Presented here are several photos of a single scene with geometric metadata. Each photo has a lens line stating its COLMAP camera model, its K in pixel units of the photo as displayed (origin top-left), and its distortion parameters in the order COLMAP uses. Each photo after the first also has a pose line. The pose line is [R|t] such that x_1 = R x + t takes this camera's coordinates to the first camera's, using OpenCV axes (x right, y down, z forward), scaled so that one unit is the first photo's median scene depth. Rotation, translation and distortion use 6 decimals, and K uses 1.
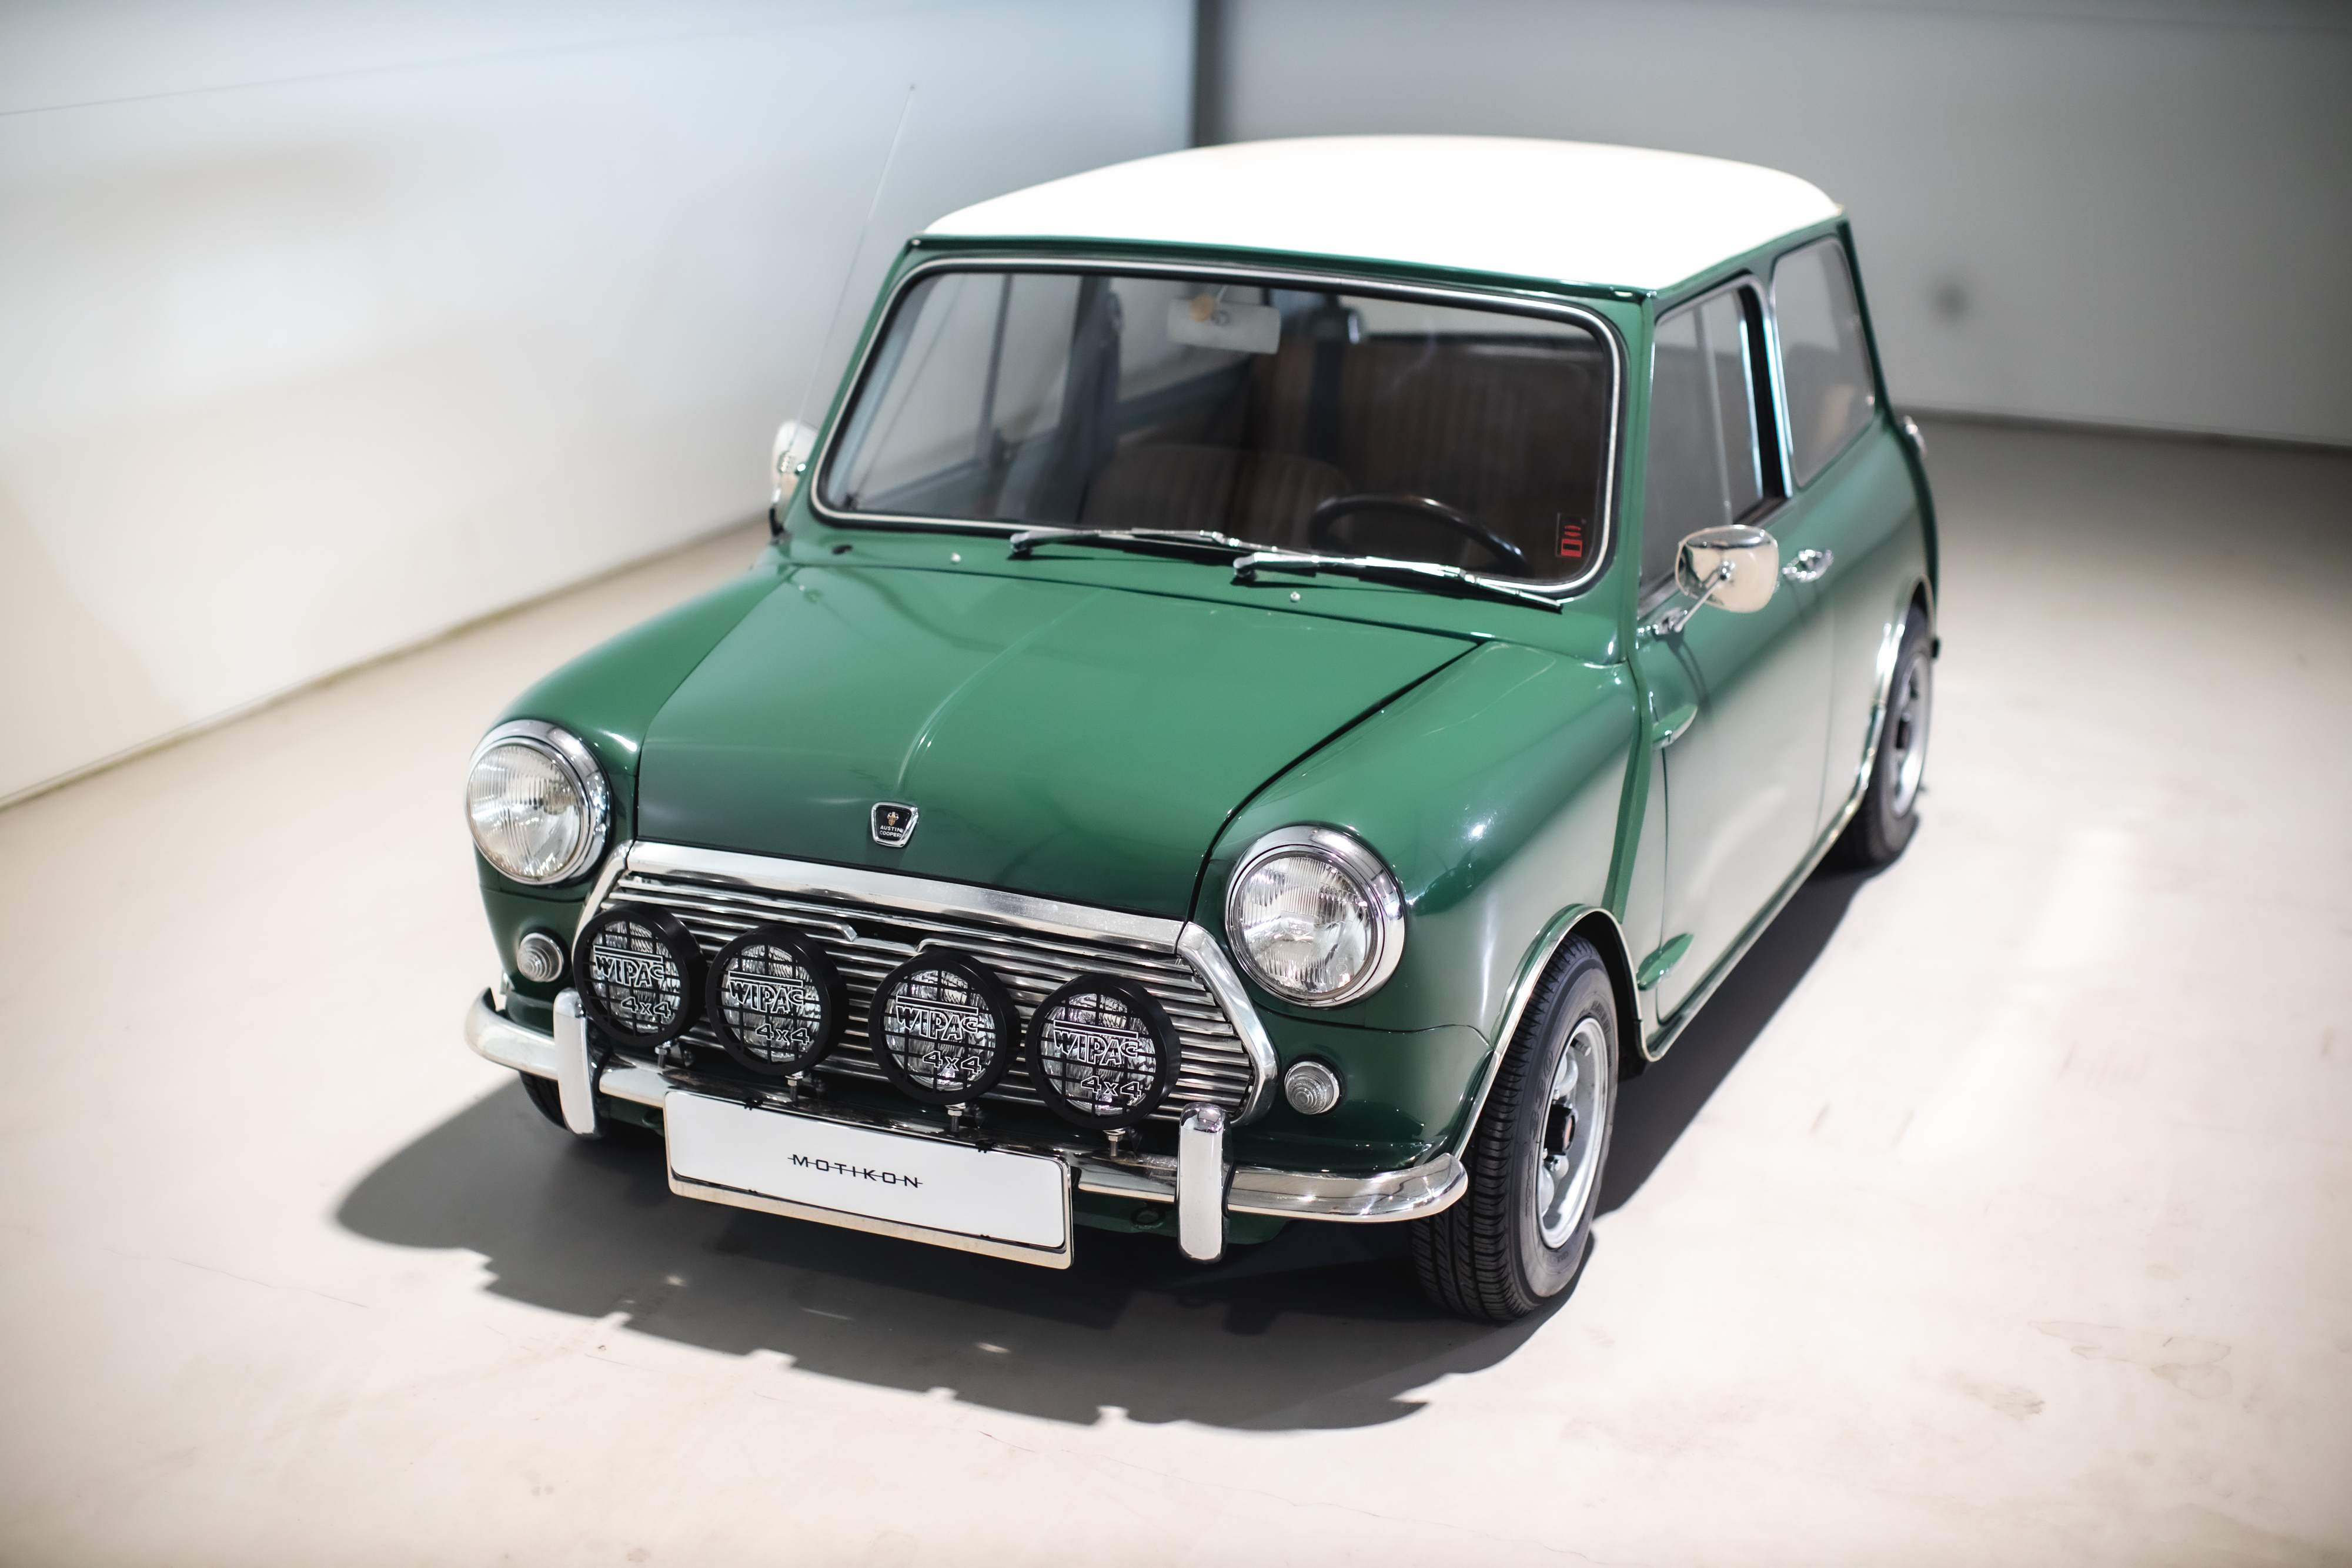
lens RADIAL K [[3416.7, 0, 1170.2], [0, 3416.7, 787.7], [0, 0, 1]] dist [-0.123846, 0.000000]
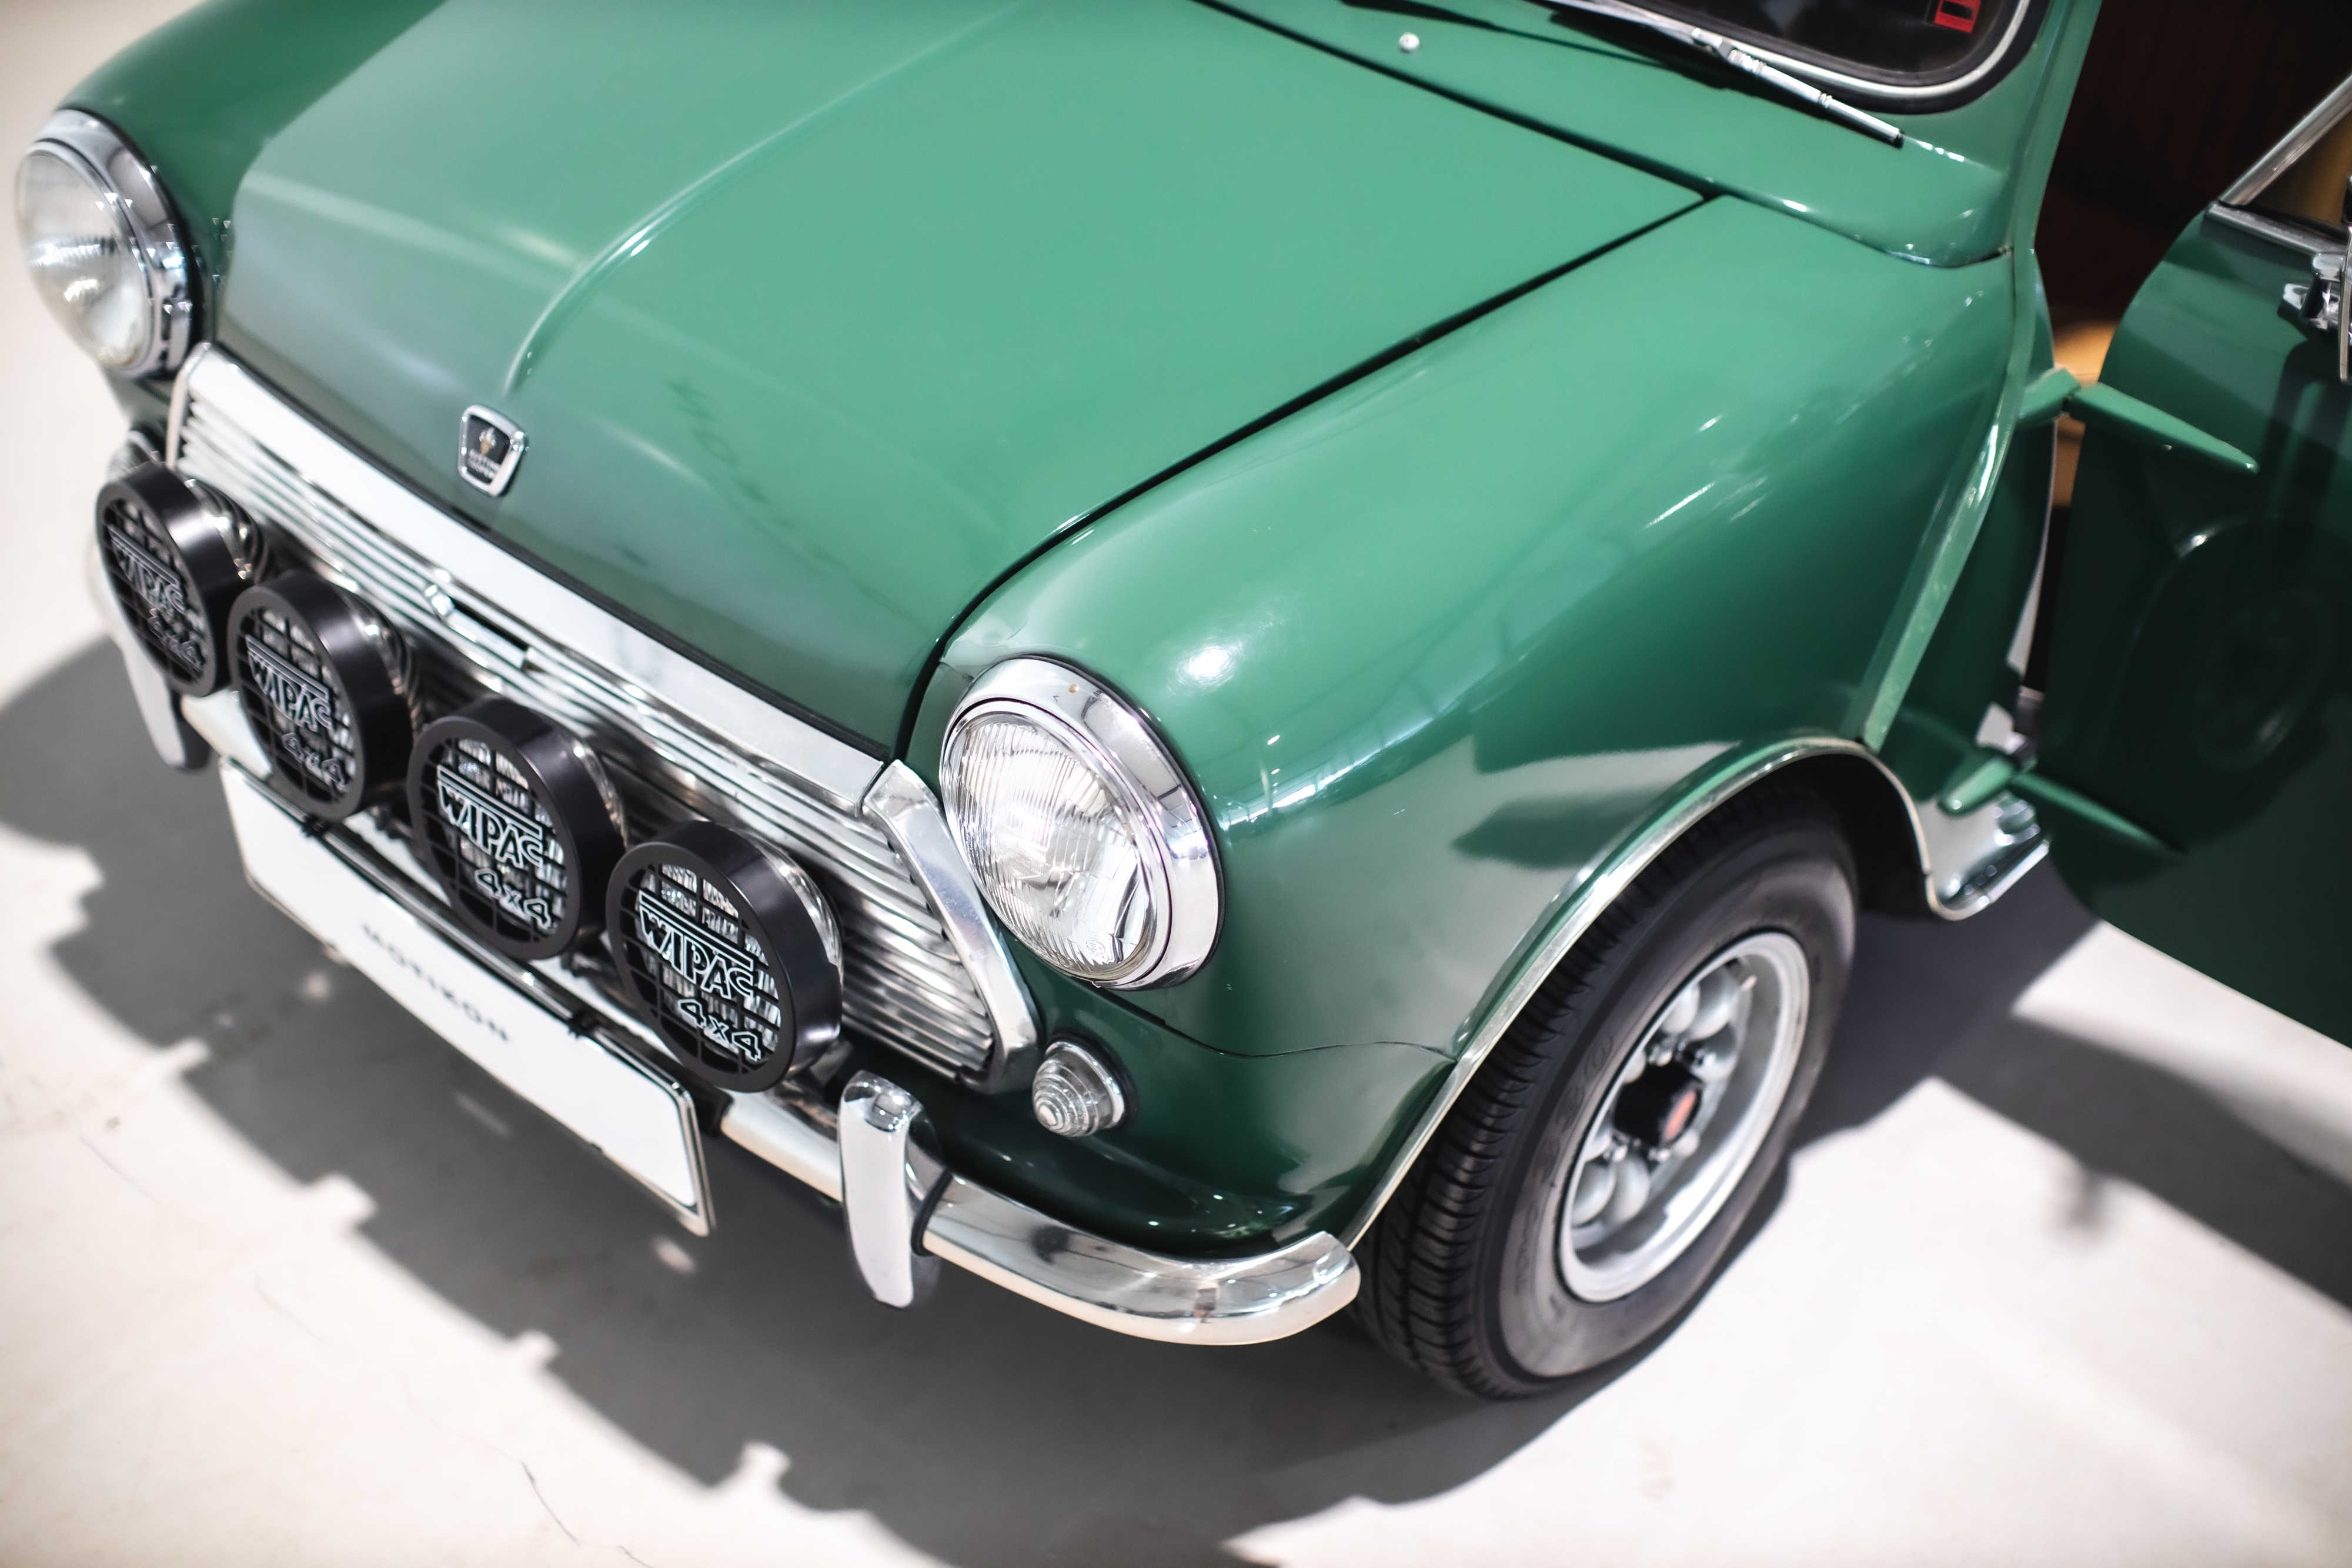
lens RADIAL K [[3416.7, 0, 1199.4], [0, 3416.7, 799.6], [0, 0, 1]] dist [-0.123846, 0.000000]
pose [[0.944460, 0.204778, -0.257023, 0.183058], [-0.099415, 0.923507, 0.370474, -0.153359], [0.313228, -0.324346, 0.892574, 0.510365]]
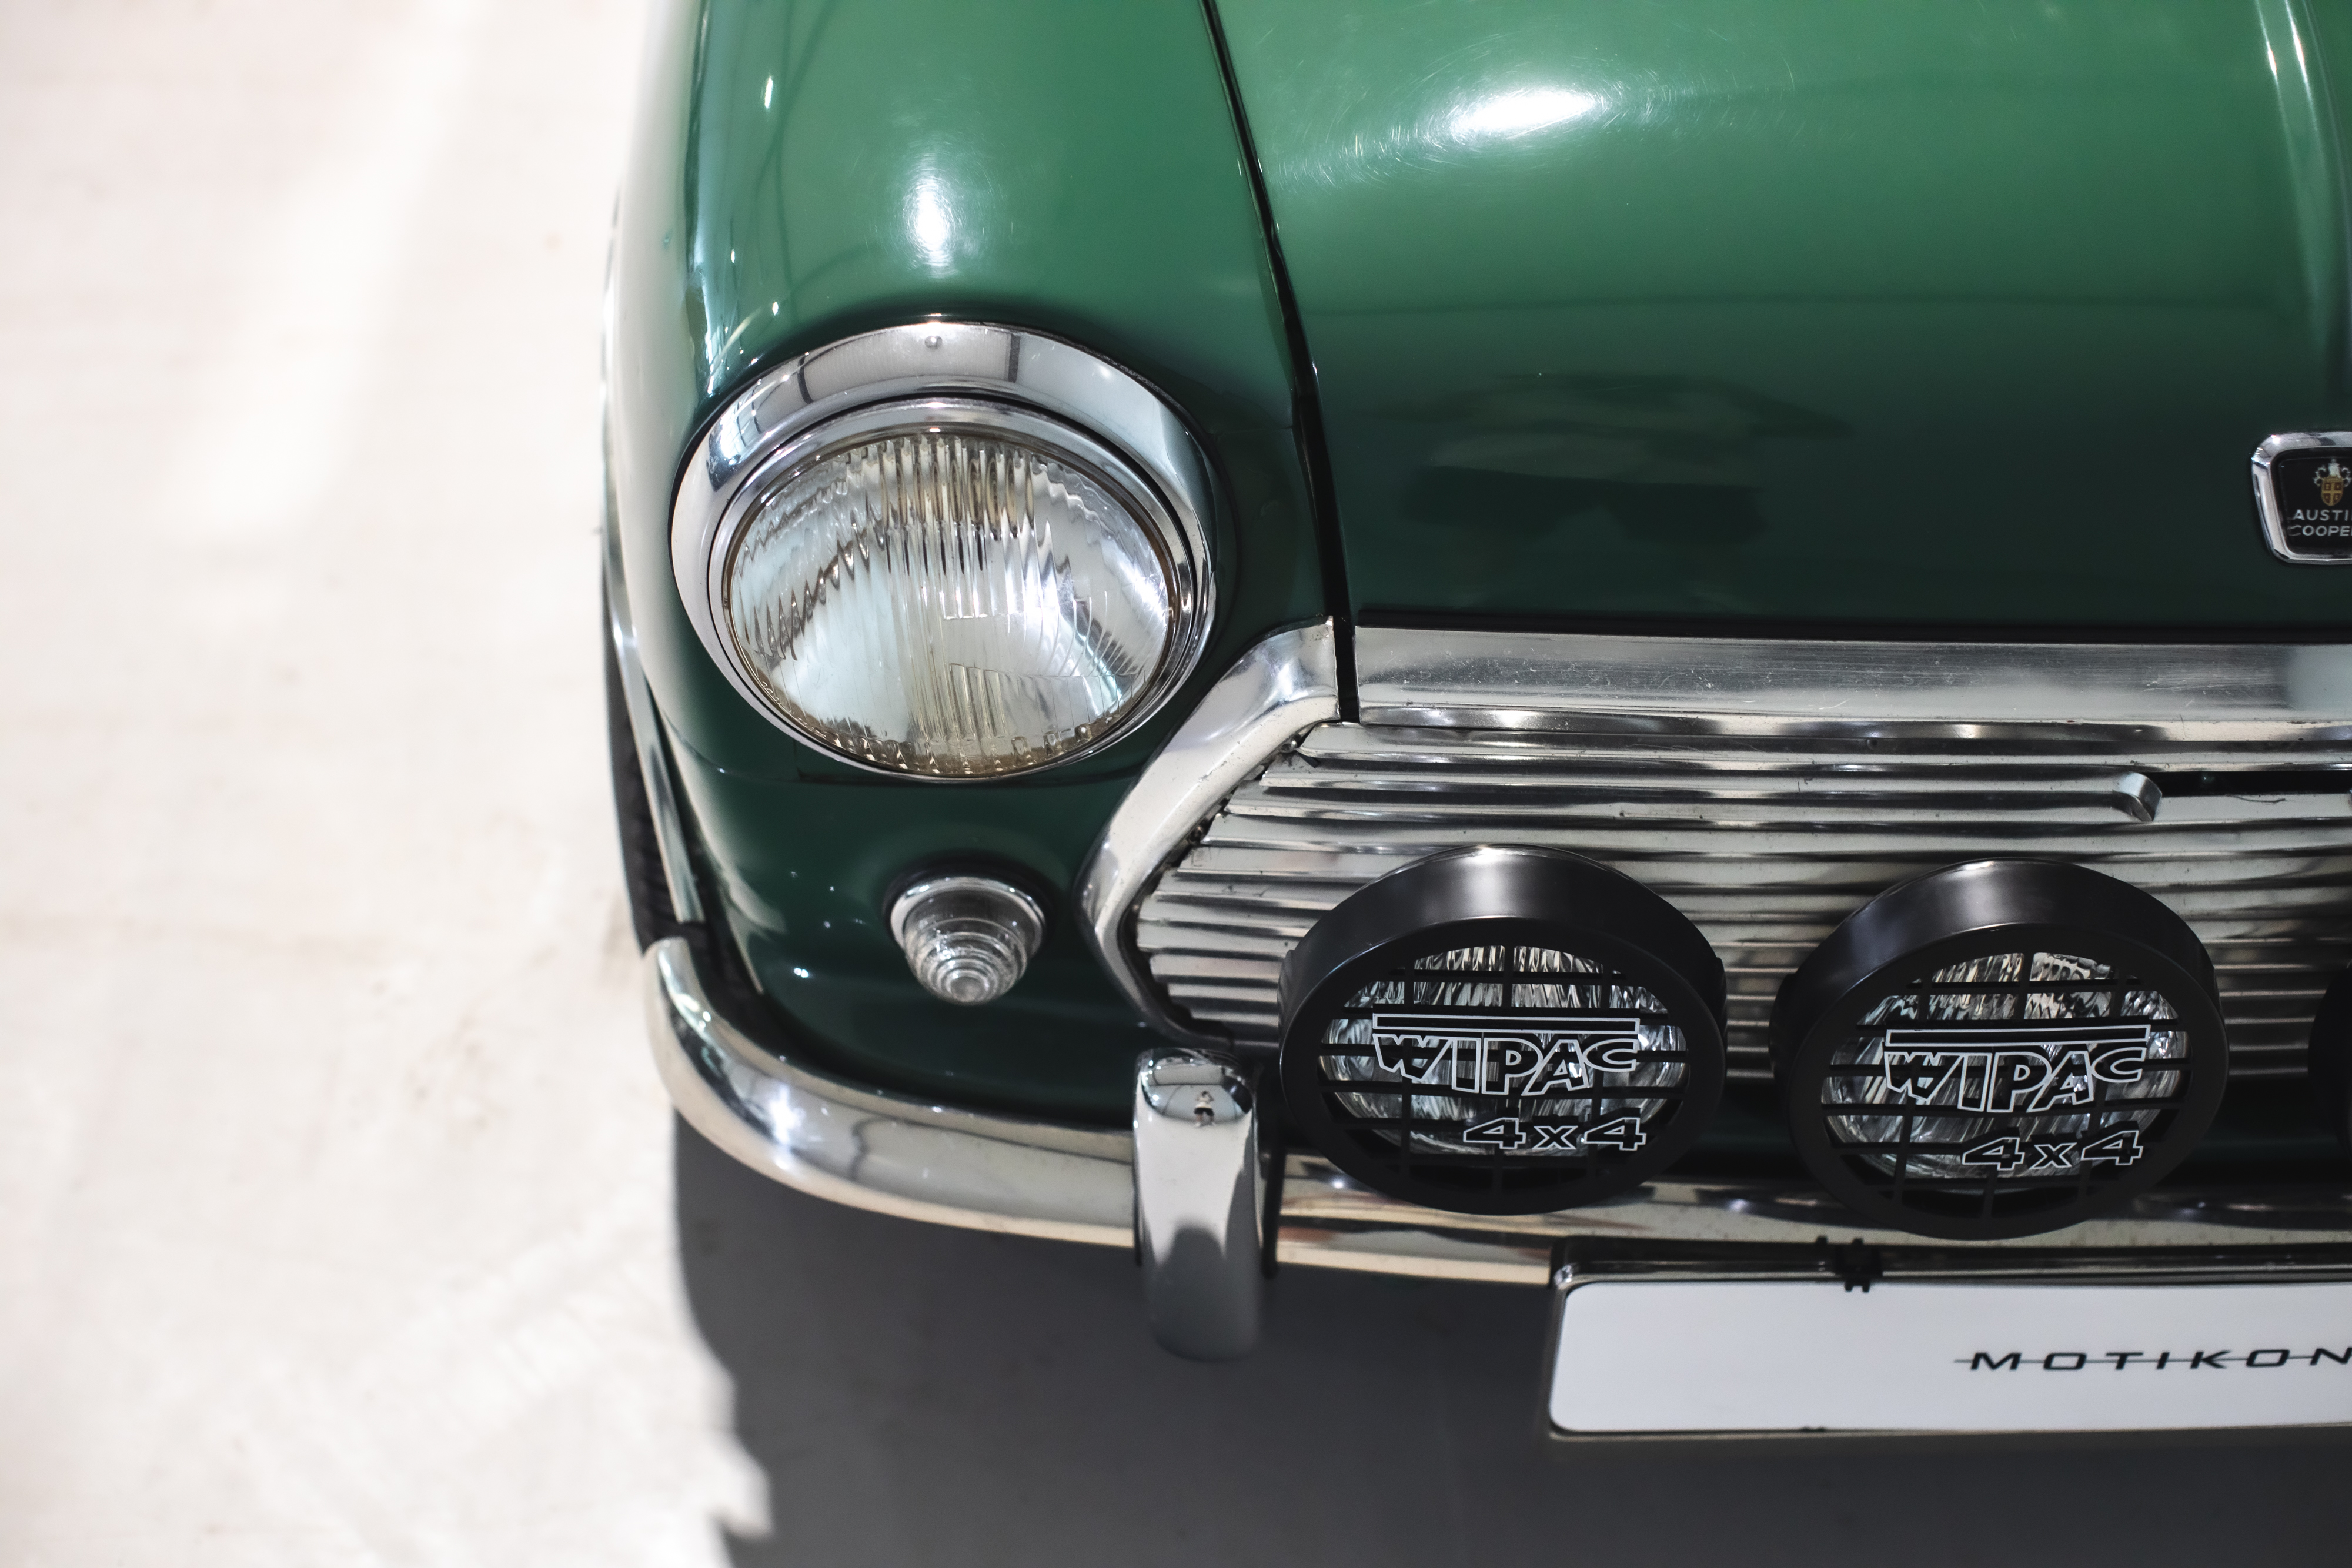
lens RADIAL K [[3416.7, 0, 1172.5], [0, 3416.7, 775.4], [0, 0, 1]] dist [-0.123846, 0.000000]
pose [[0.909402, -0.293873, 0.294325, -0.277272], [0.124315, 0.867353, 0.481917, -0.131033], [-0.396906, -0.401667, 0.825305, 0.760311]]
